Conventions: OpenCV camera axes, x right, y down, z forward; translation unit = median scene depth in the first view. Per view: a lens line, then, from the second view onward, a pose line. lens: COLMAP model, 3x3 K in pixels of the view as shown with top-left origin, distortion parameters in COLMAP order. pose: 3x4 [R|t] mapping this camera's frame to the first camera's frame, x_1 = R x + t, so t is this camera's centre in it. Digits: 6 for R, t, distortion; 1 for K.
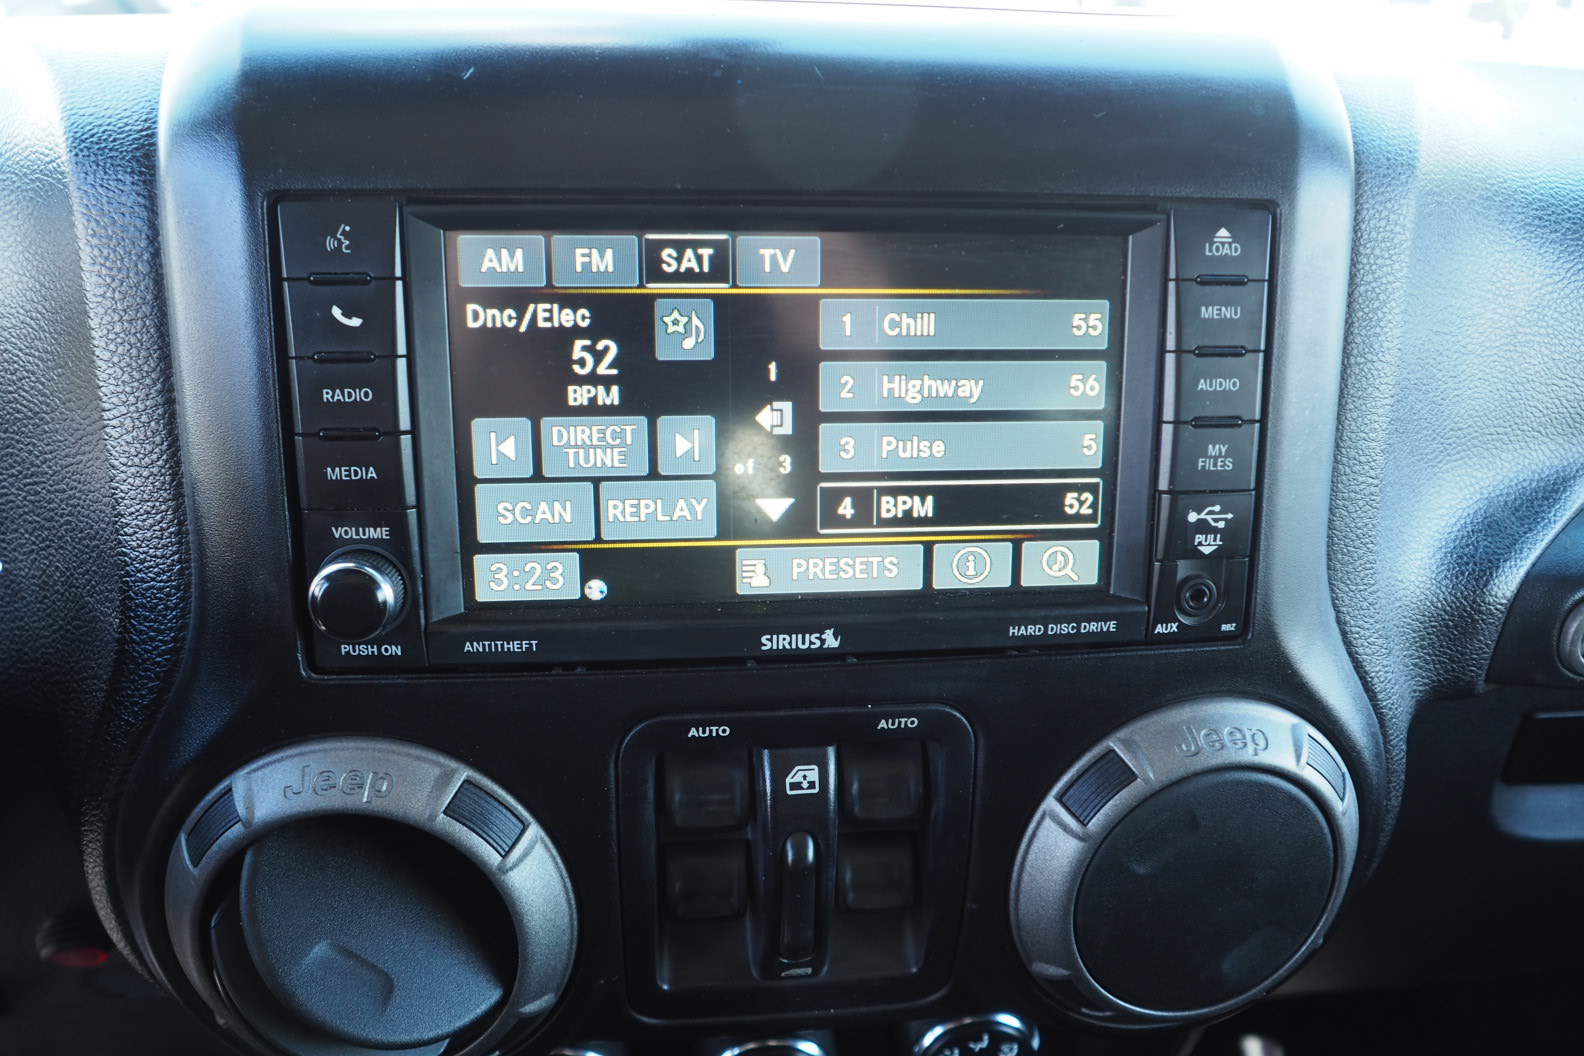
lens RADIAL K [[1111.7, 0, 792.0], [0, 1111.7, 528.0], [0, 0, 1]] dist [-0.013579, 0.001923]
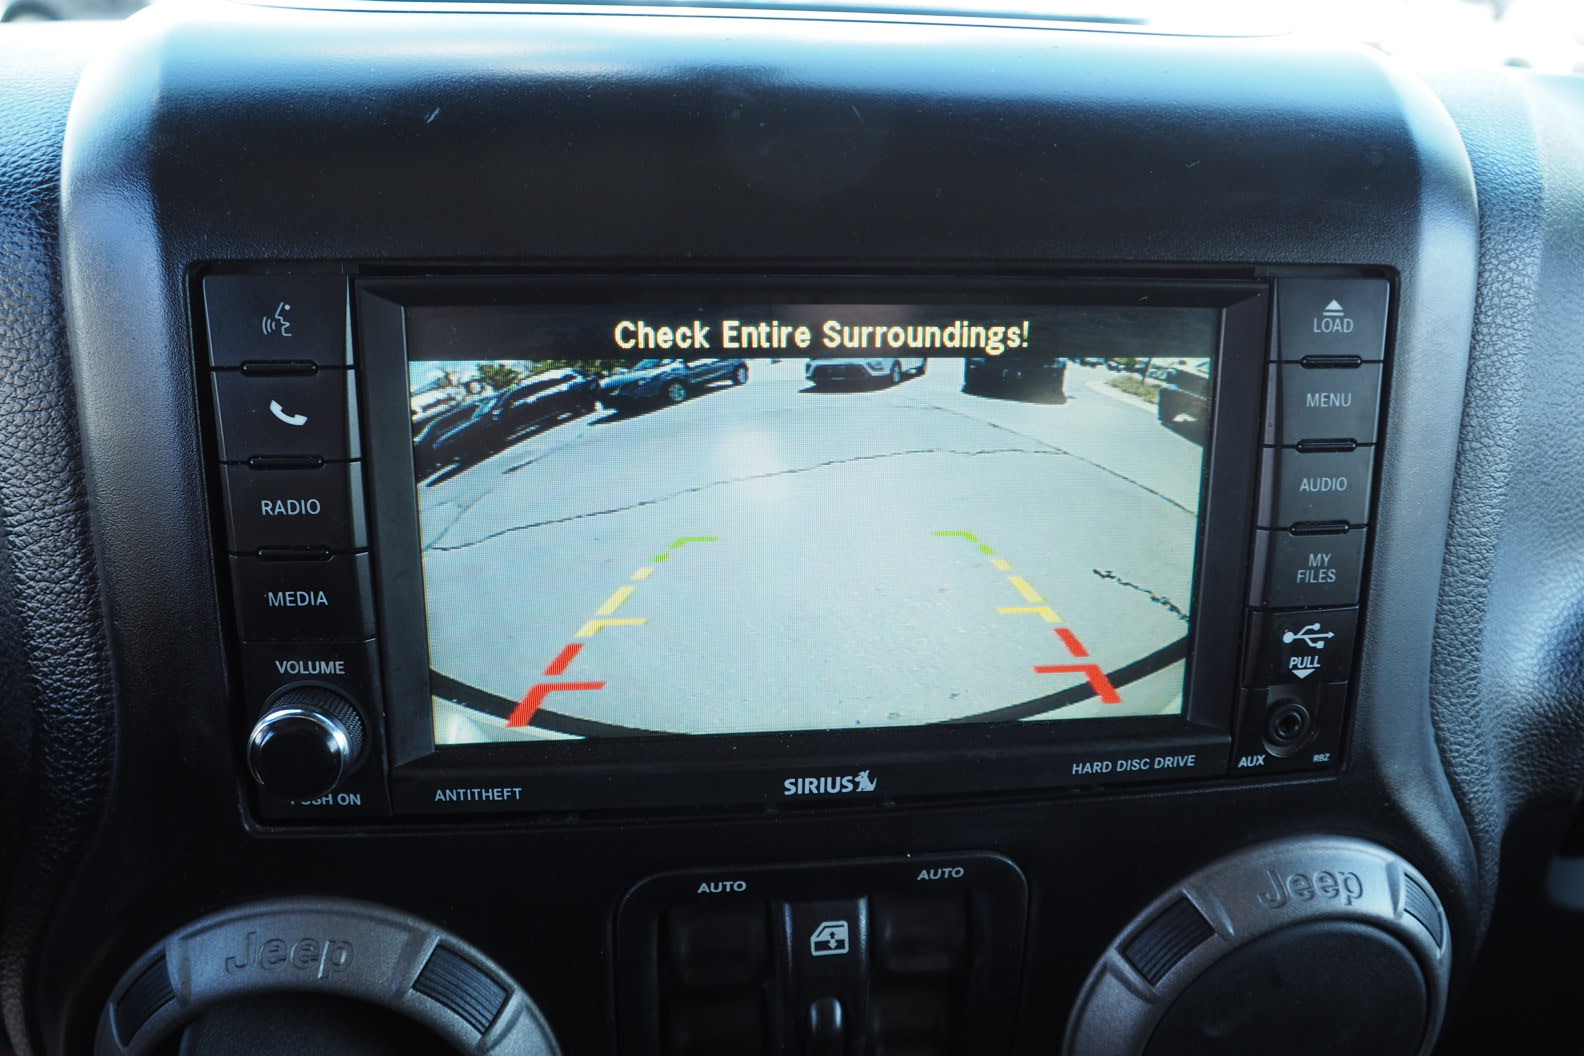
lens RADIAL K [[1091.3, 0, 776.7], [0, 1091.3, 530.6], [0, 0, 1]] dist [-0.019256, -0.003823]
pose [[0.999987, 0.003659, 0.003547, -0.036805], [-0.003776, 0.999427, 0.033625, -0.120687], [-0.003422, -0.033638, 0.999428, 0.170580]]
